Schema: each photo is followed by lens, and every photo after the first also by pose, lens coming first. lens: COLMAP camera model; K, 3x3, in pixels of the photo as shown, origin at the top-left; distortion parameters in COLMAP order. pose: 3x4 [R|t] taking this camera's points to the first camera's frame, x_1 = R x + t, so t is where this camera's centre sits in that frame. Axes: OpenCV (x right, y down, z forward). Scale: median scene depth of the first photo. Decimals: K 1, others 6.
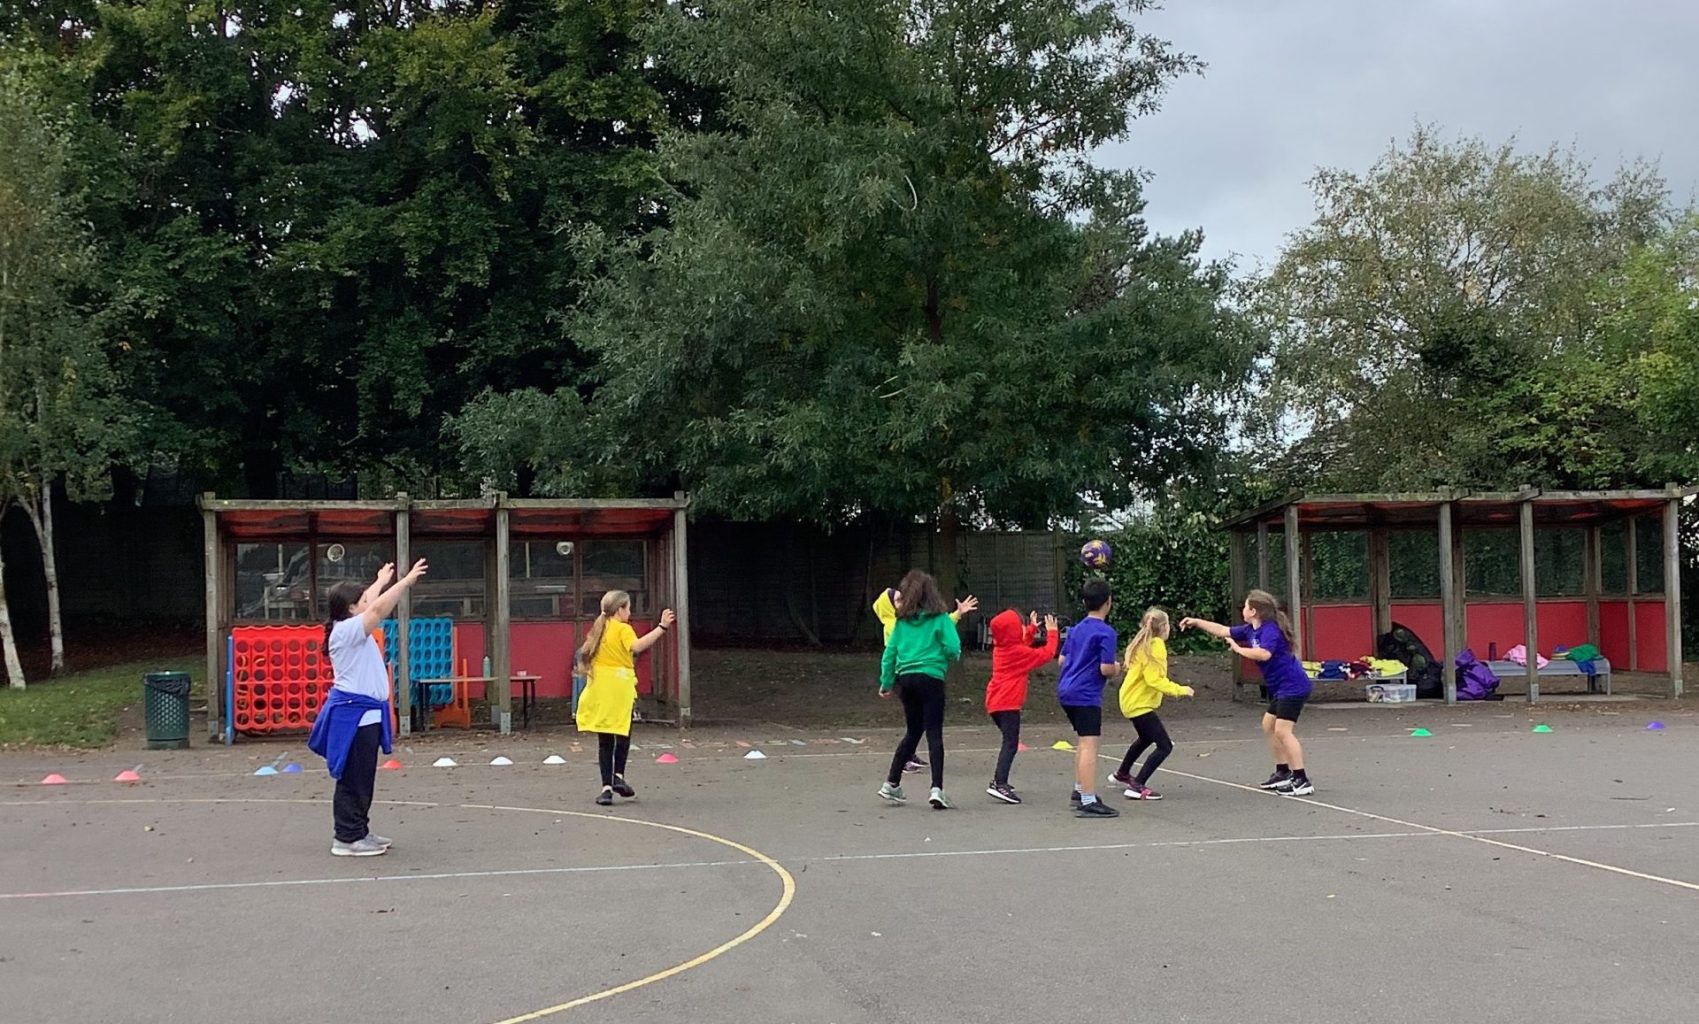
lens RADIAL K [[2087.2, 0, 845.2], [0, 2087.2, 559.2], [0, 0, 1]] dist [0.098980, -0.031905]
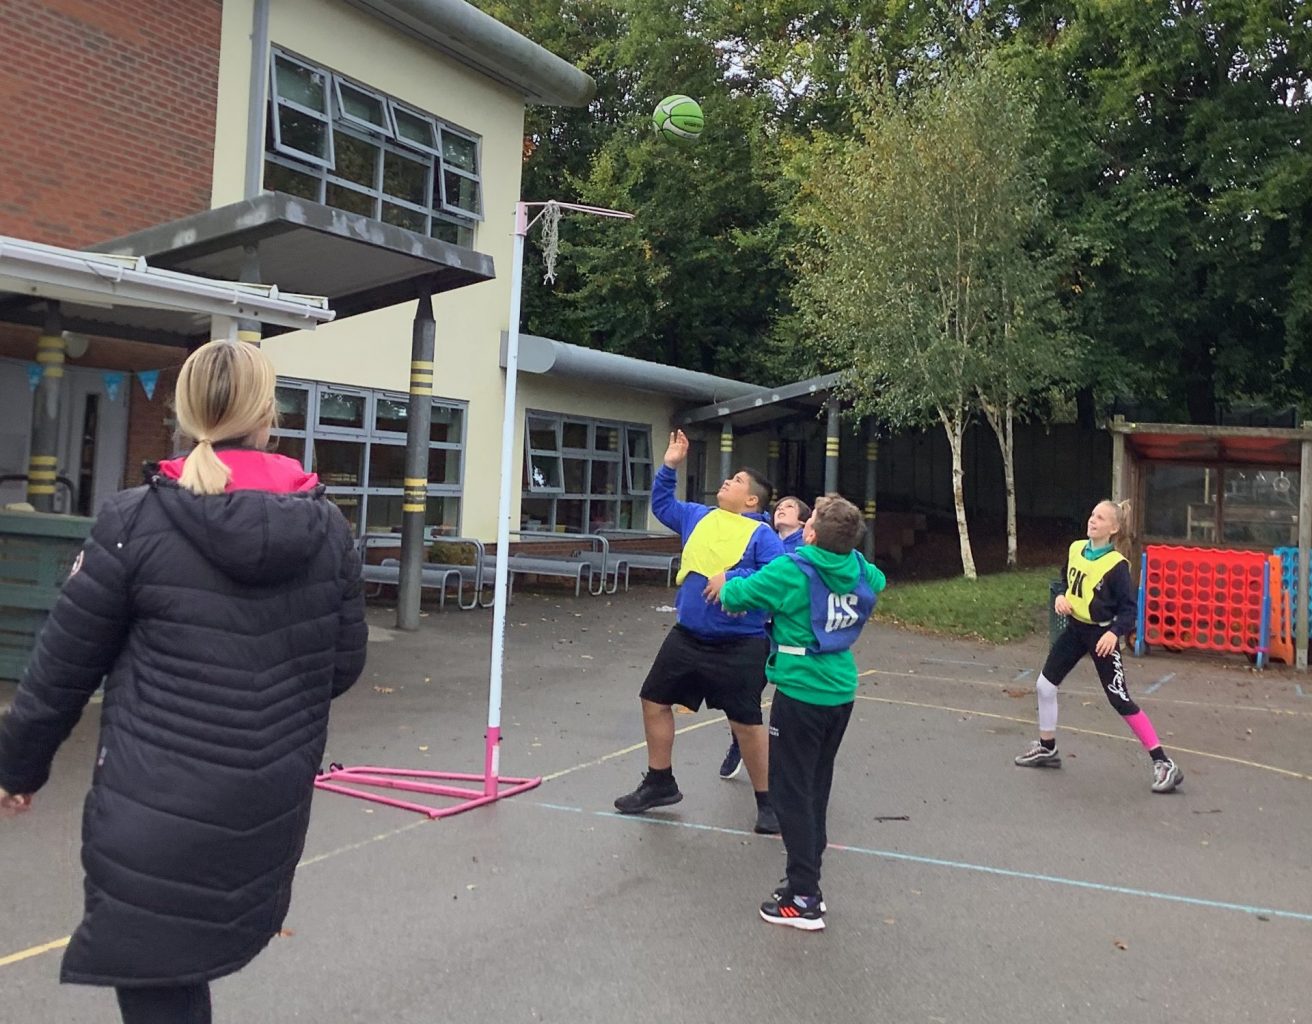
lens RADIAL K [[1647.6, 0, 656.0], [0, 1647.6, 394.0], [0, 0, 1]] dist [0.079446, -0.010132]
pose [[0.814709, 0.026904, -0.579246, -0.003130], [-0.055726, 0.997932, -0.032028, -0.001981], [0.577186, 0.058372, 0.814524, 0.140293]]
